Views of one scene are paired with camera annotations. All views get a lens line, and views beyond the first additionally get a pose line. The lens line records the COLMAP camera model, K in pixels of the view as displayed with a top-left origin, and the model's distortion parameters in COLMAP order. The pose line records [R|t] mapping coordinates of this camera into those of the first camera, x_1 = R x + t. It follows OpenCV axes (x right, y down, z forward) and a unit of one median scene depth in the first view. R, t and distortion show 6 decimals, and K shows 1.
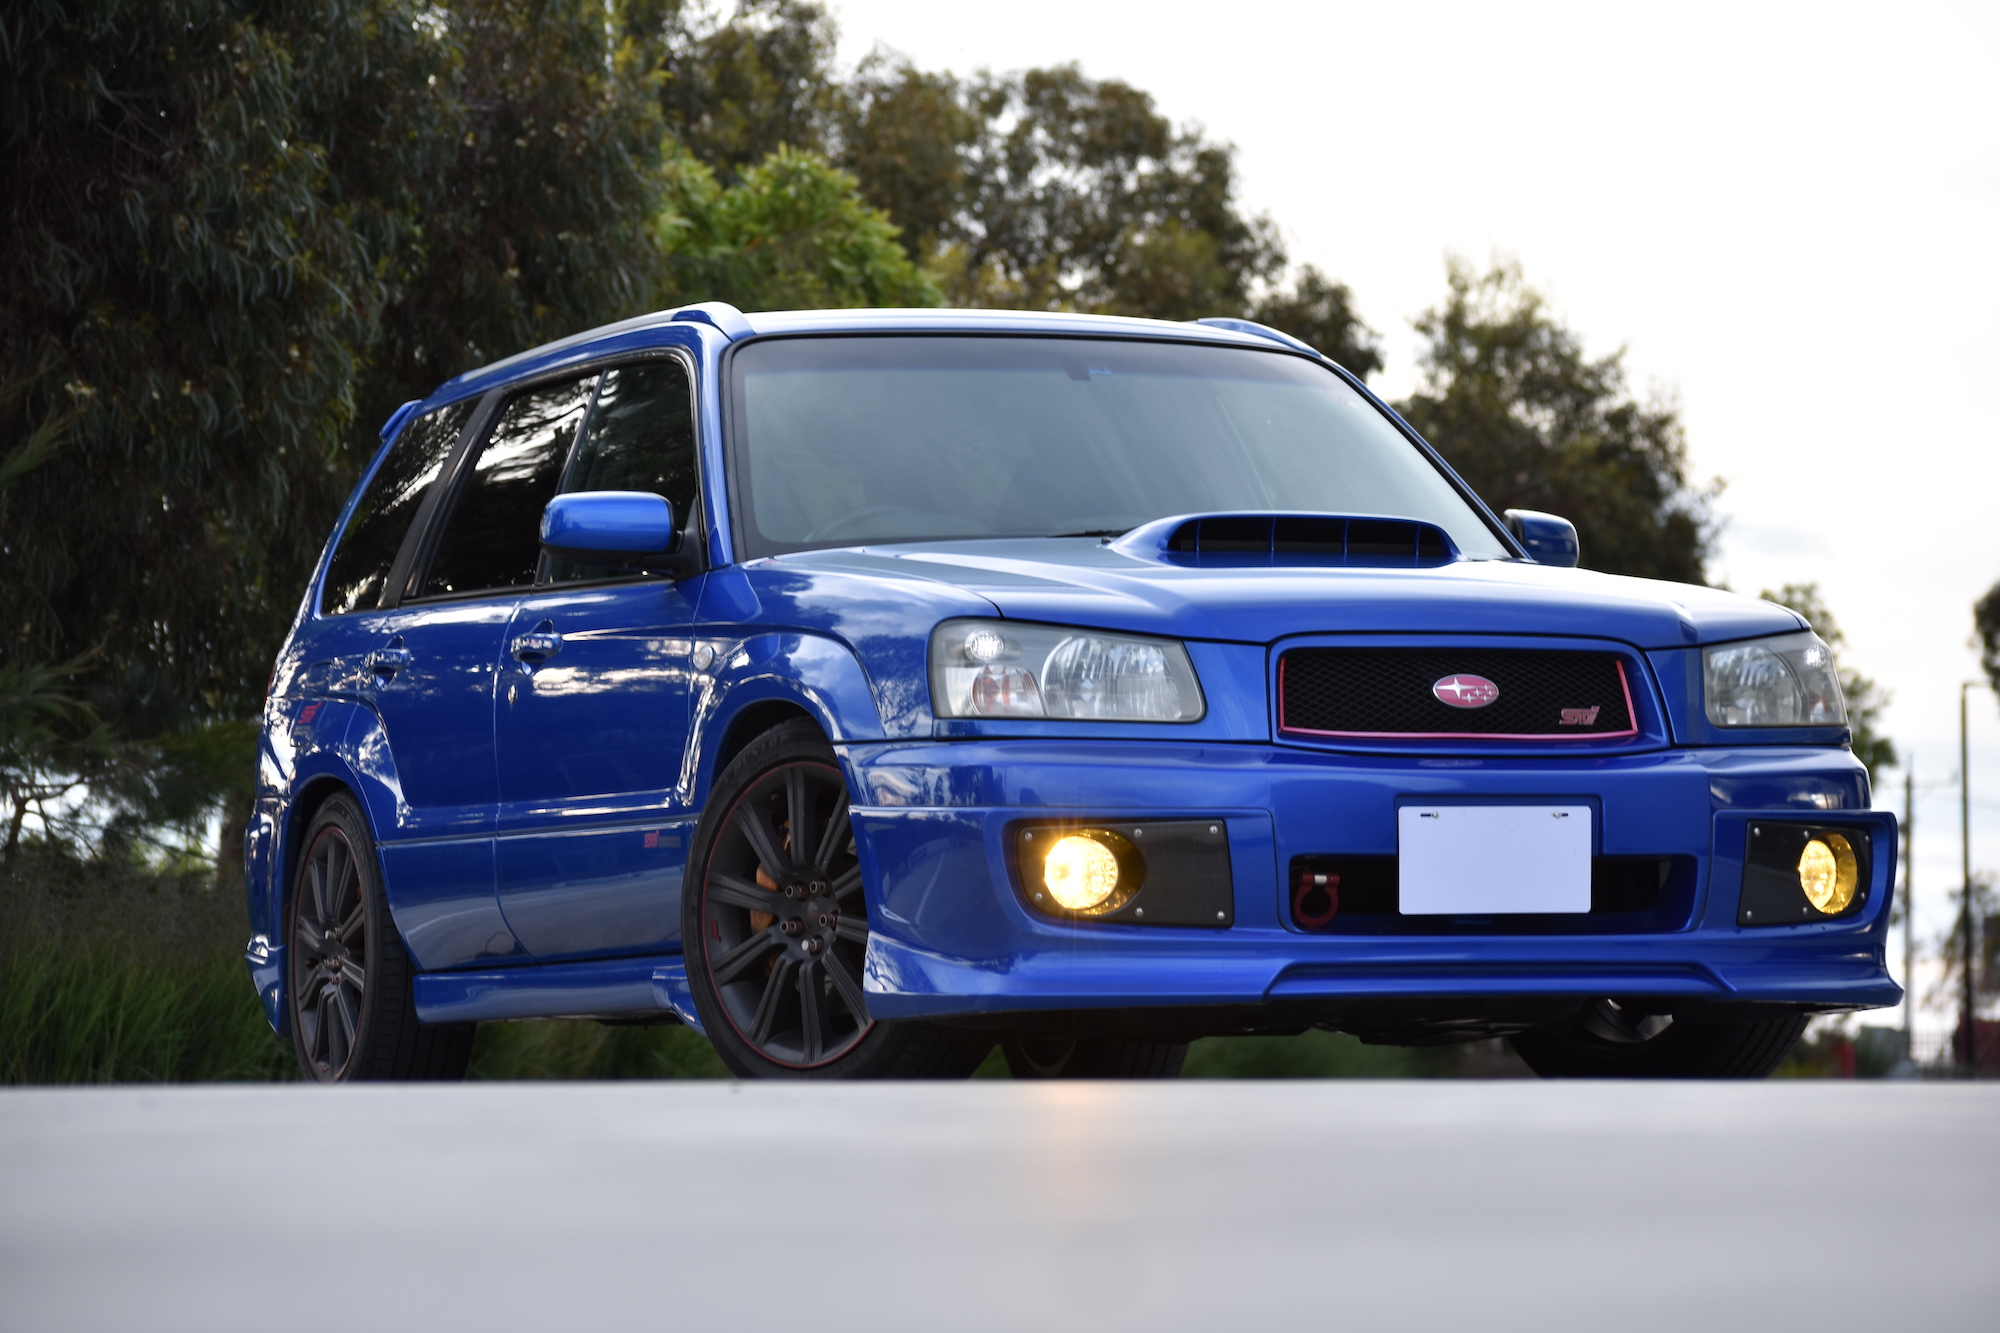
lens RADIAL K [[7488.0, 0, 1034.9], [0, 7488.0, 663.0], [0, 0, 1]] dist [0.261309, 8.320765]
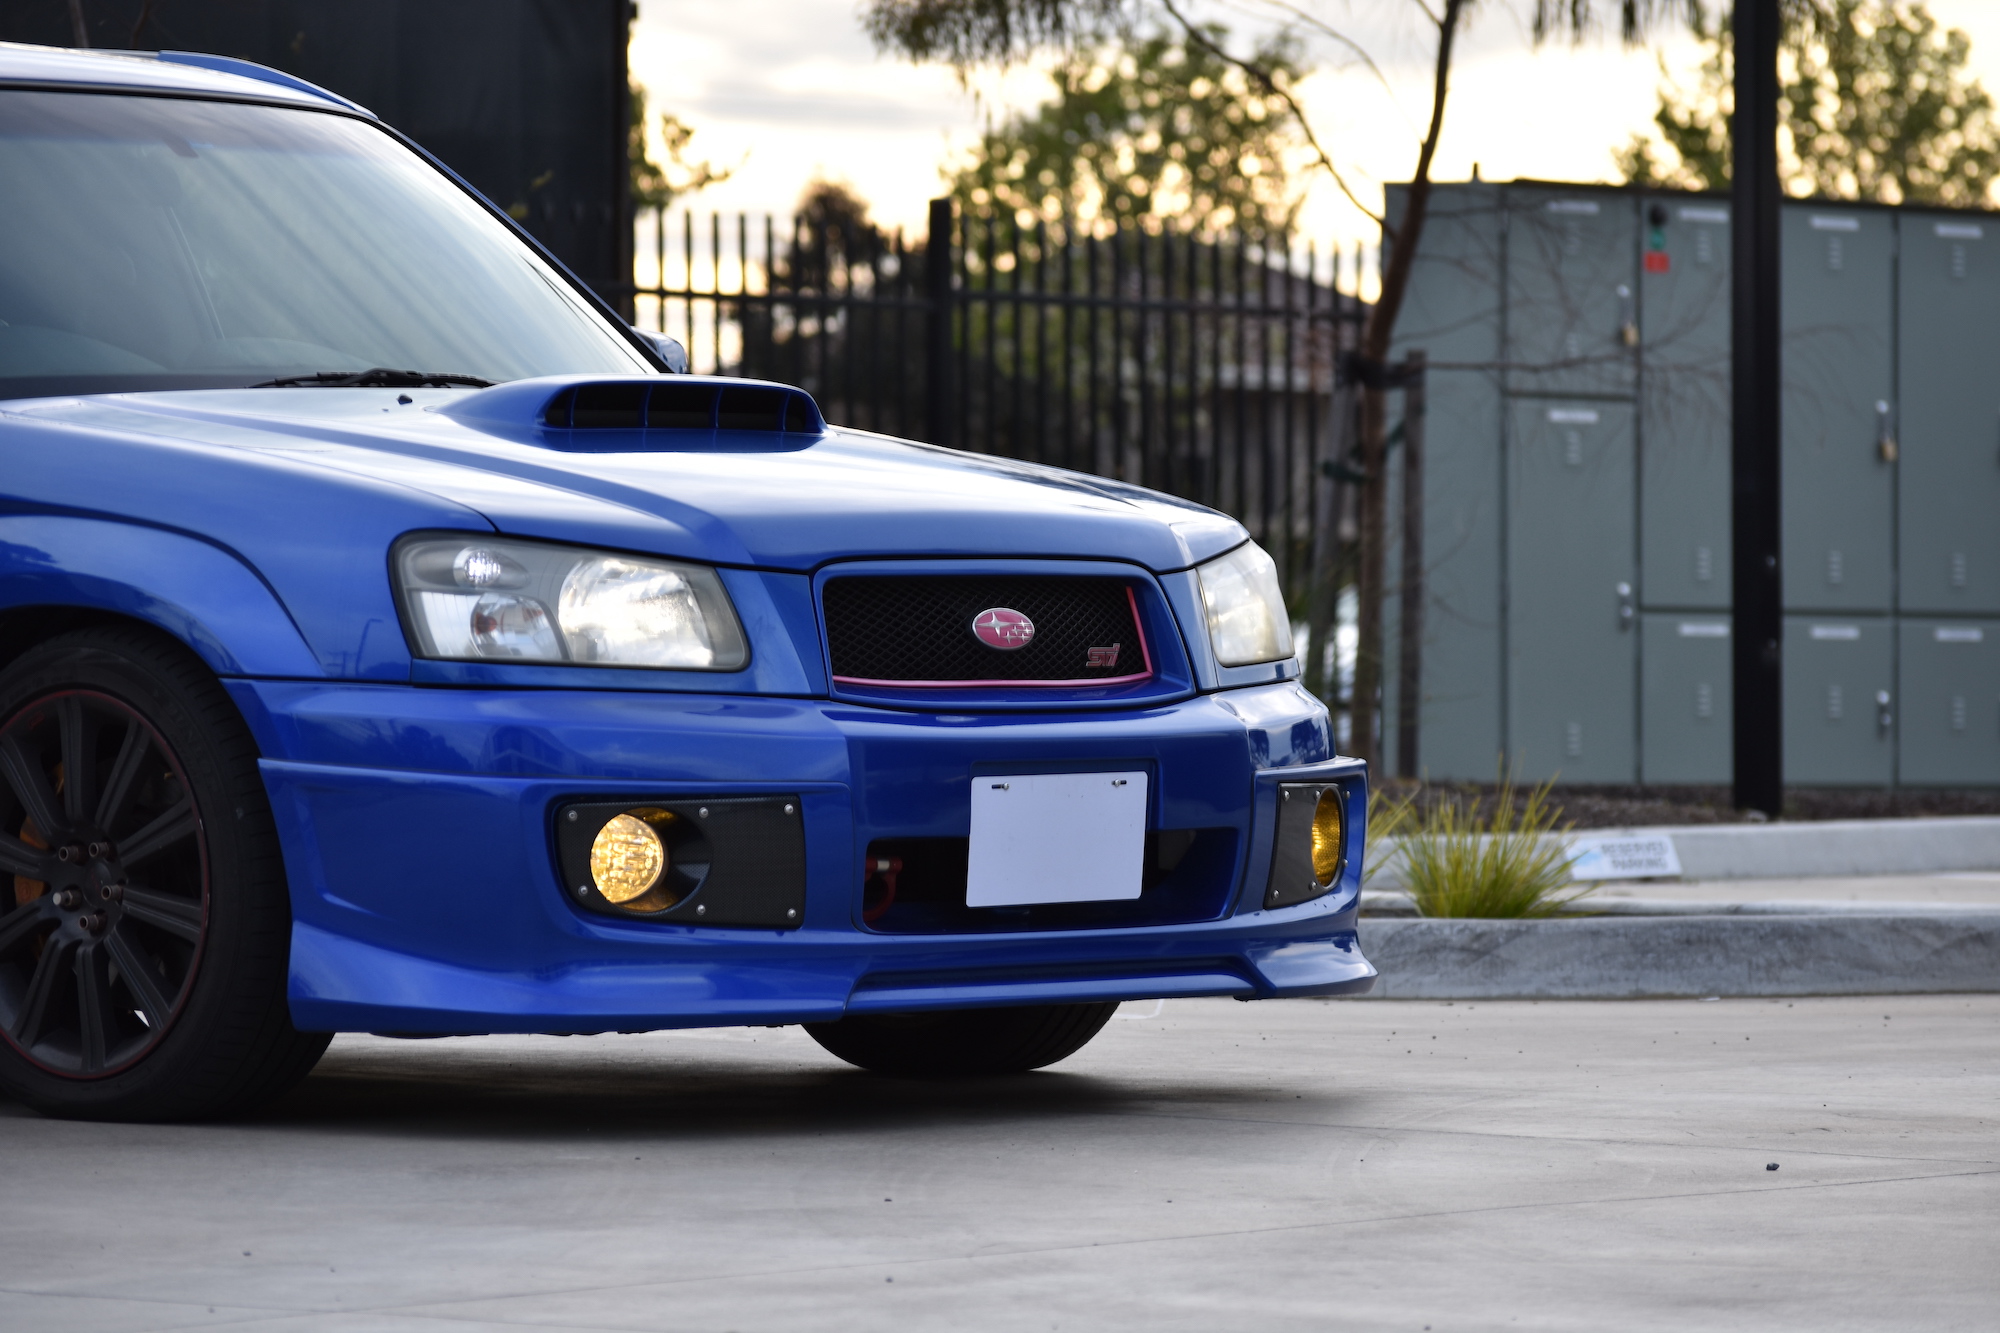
lens RADIAL K [[9216.9, 0, 1000.0], [0, 9216.9, 666.5], [0, 0, 1]] dist [0.876773, 3.510790]
pose [[0.908865, 0.011076, 0.416943, -0.351555], [-0.041507, 0.997087, 0.063990, -0.054801], [-0.415019, -0.075465, 0.906677, 0.080256]]
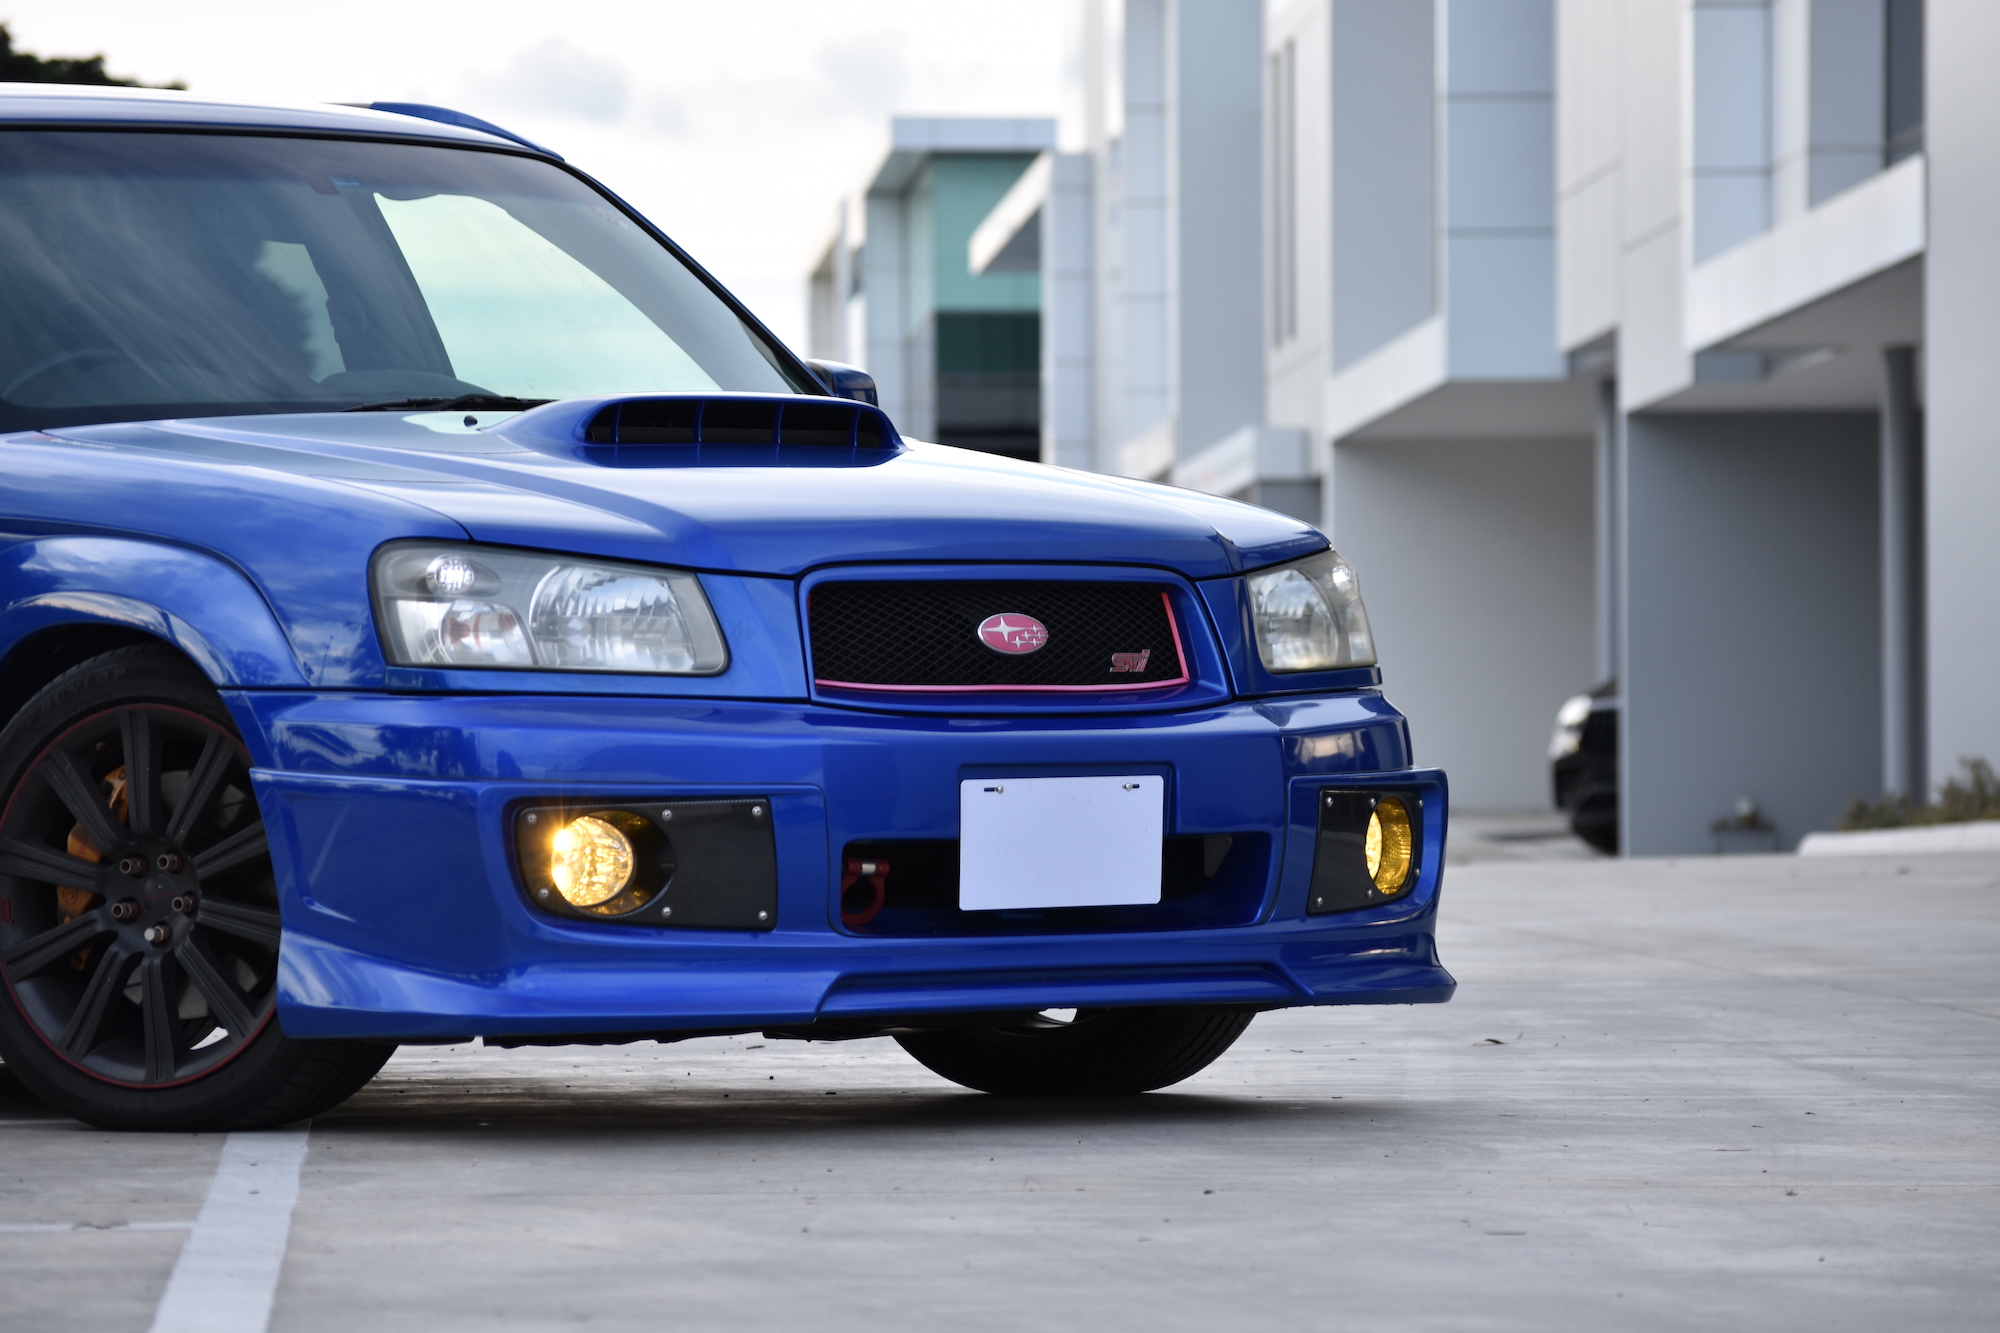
lens RADIAL K [[9216.9, 0, 1000.0], [0, 9216.9, 666.5], [0, 0, 1]] dist [0.876773, 3.510790]
pose [[0.961969, 0.005967, 0.273094, -0.212125], [-0.020113, 0.998595, 0.049030, -0.040699], [-0.272417, -0.052658, 0.960737, 0.028273]]
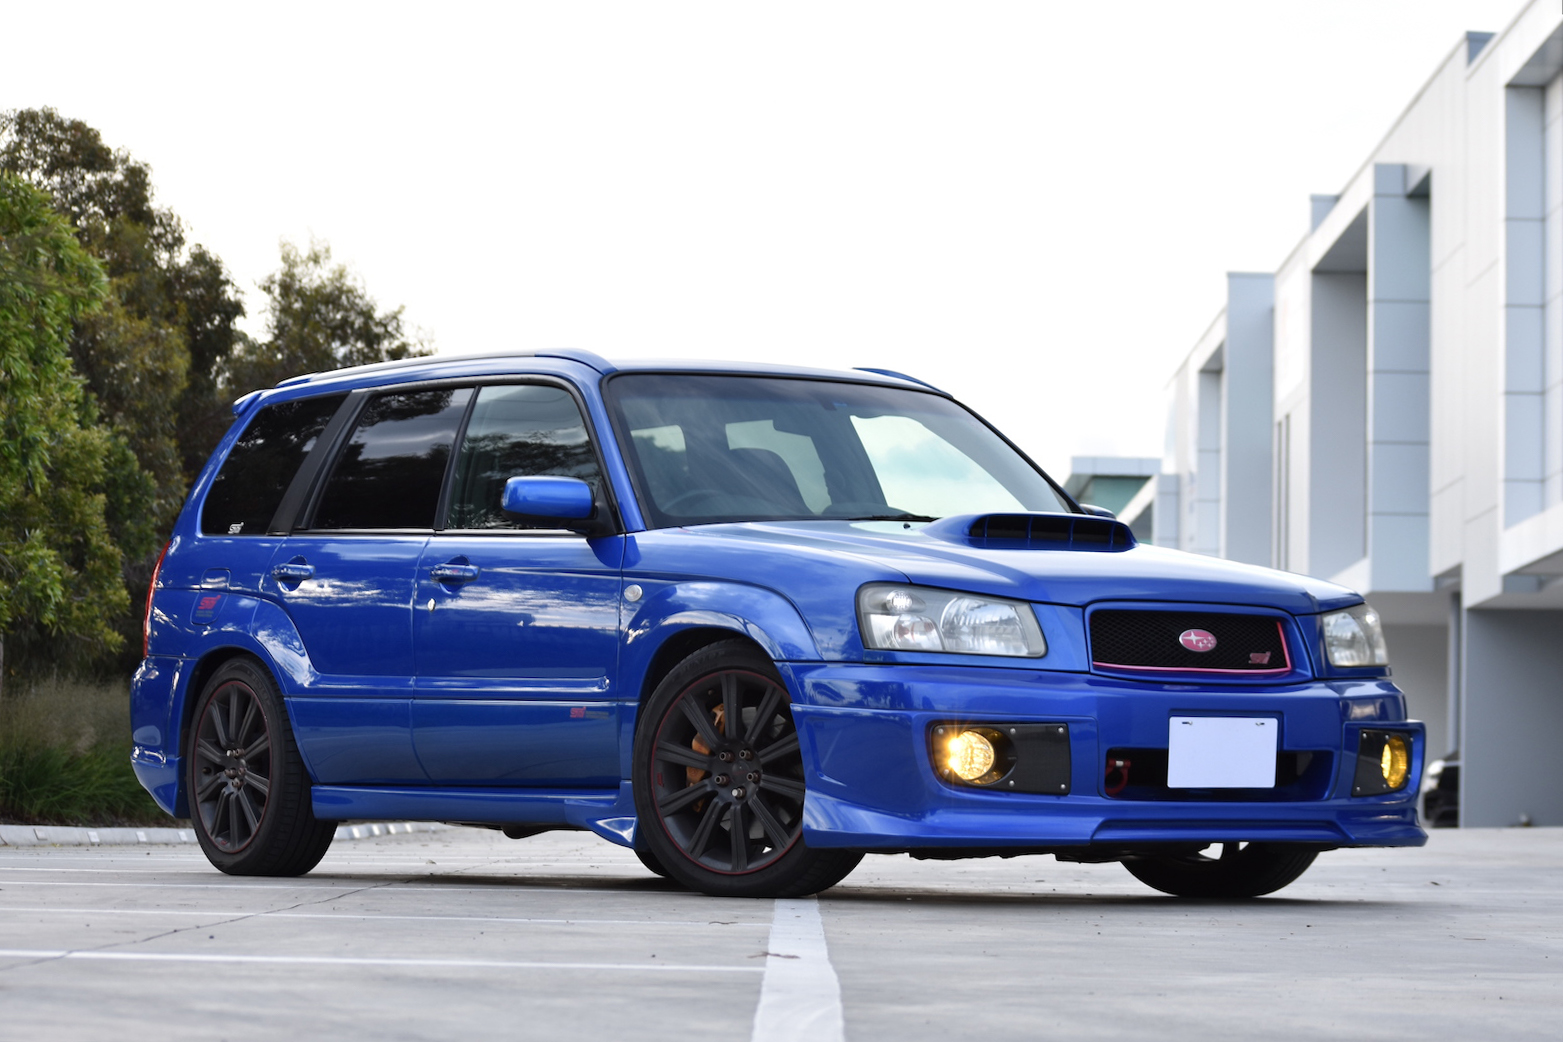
lens RADIAL K [[4898.0, 0, 784.6], [0, 4898.0, 657.4], [0, 0, 1]] dist [-0.360896, -0.505933]
pose [[0.977964, 0.029429, 0.206689, -0.222368], [-0.036586, 0.998853, 0.030890, -0.019785], [-0.205543, -0.037772, 0.977919, 0.042561]]
